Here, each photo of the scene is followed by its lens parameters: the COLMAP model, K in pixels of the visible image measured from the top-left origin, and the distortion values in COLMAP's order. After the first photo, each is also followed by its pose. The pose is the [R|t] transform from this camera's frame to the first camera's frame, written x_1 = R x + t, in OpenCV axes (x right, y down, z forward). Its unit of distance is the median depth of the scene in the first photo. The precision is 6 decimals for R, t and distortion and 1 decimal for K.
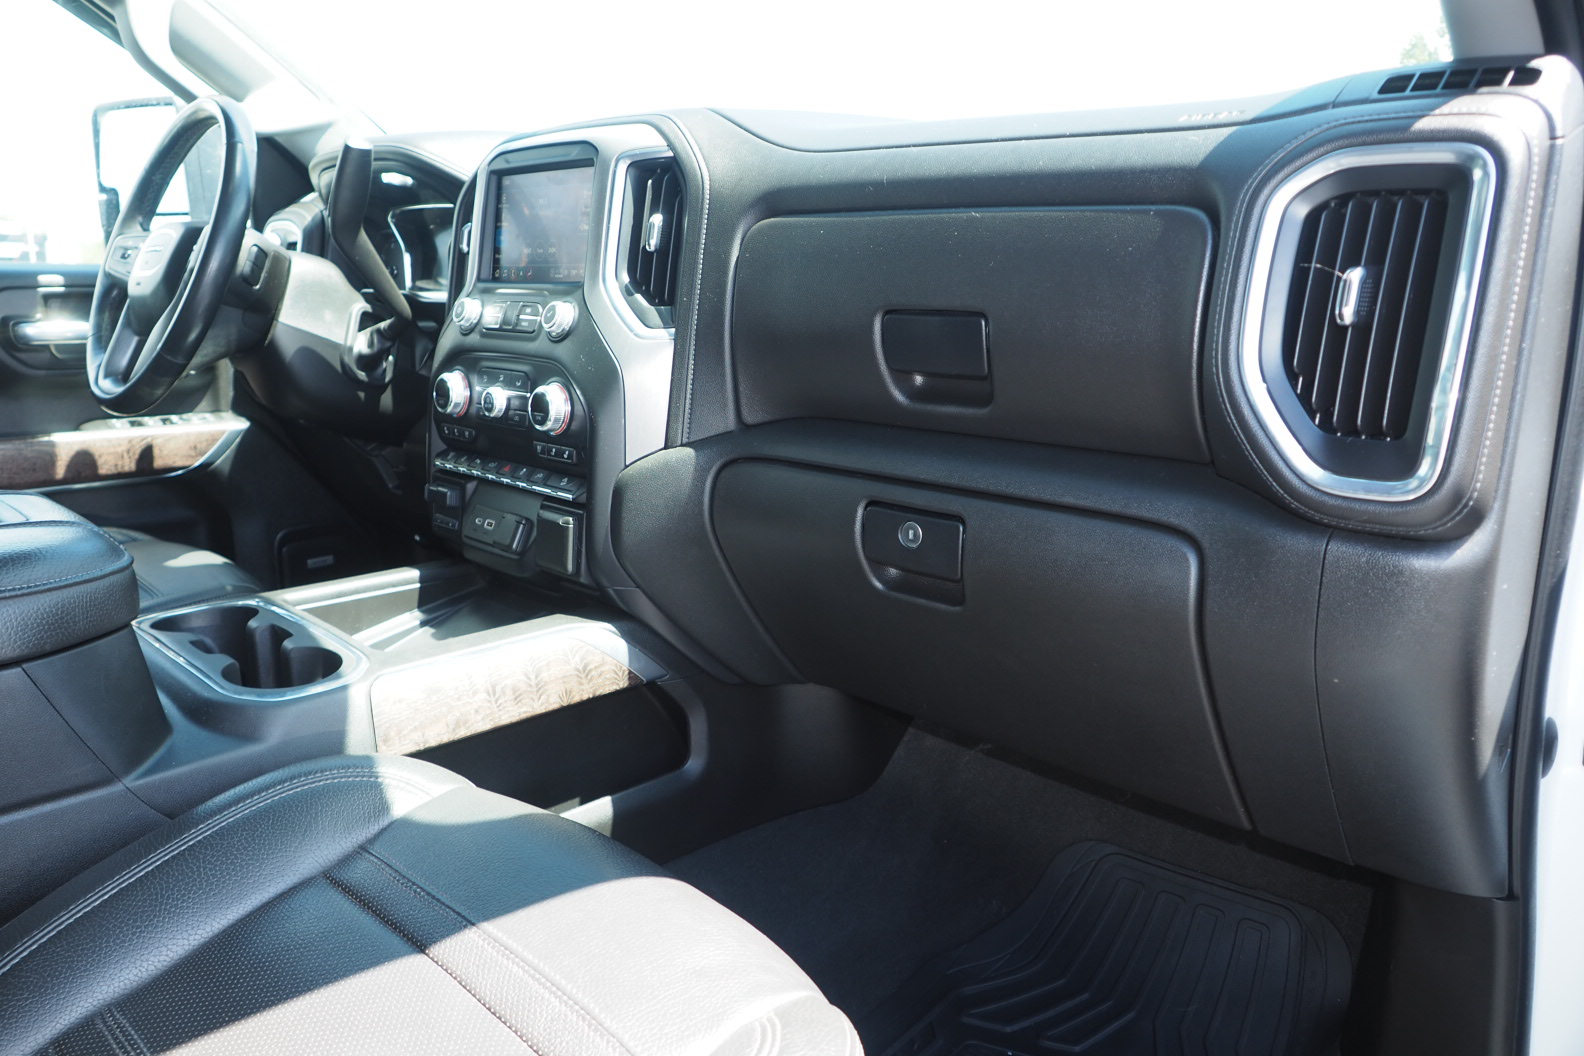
lens RADIAL K [[1133.0, 0, 794.7], [0, 1133.0, 528.4], [0, 0, 1]] dist [-0.016204, -0.005357]
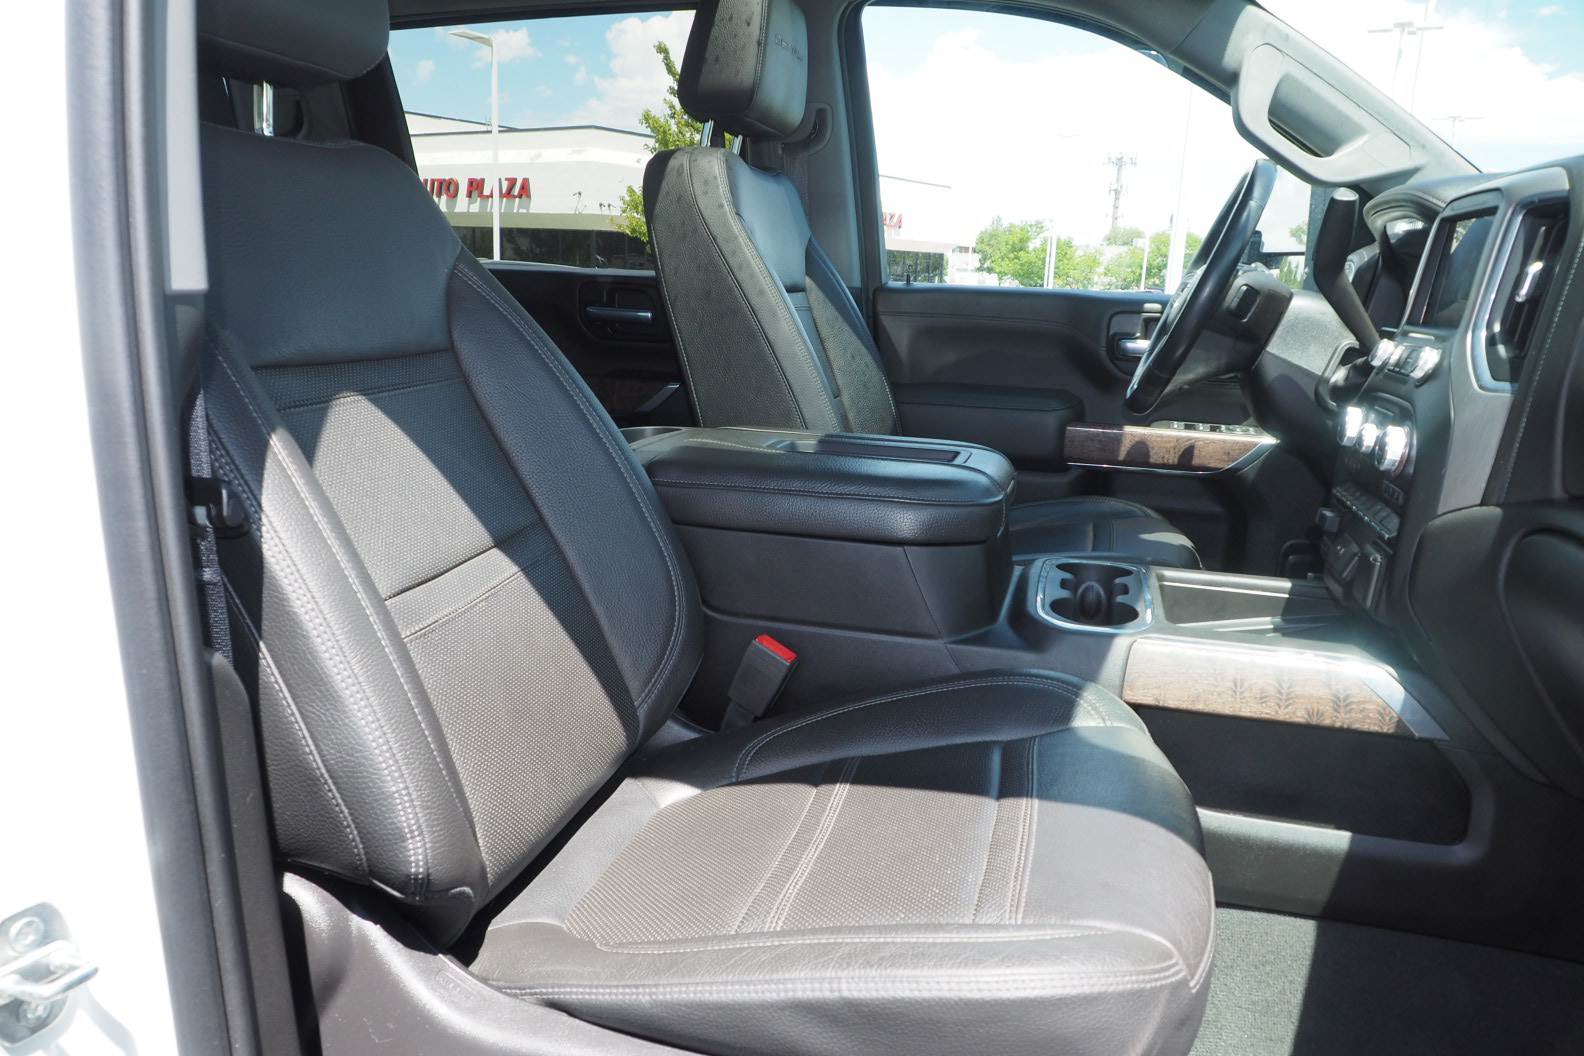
lens RADIAL K [[1133.0, 0, 786.0], [0, 1133.0, 528.3], [0, 0, 1]] dist [-0.016204, -0.005357]
pose [[0.503034, 0.194852, -0.842015, 0.292646], [-0.216147, 0.971657, 0.095723, -0.011544], [0.836802, 0.133847, 0.530893, 0.004180]]
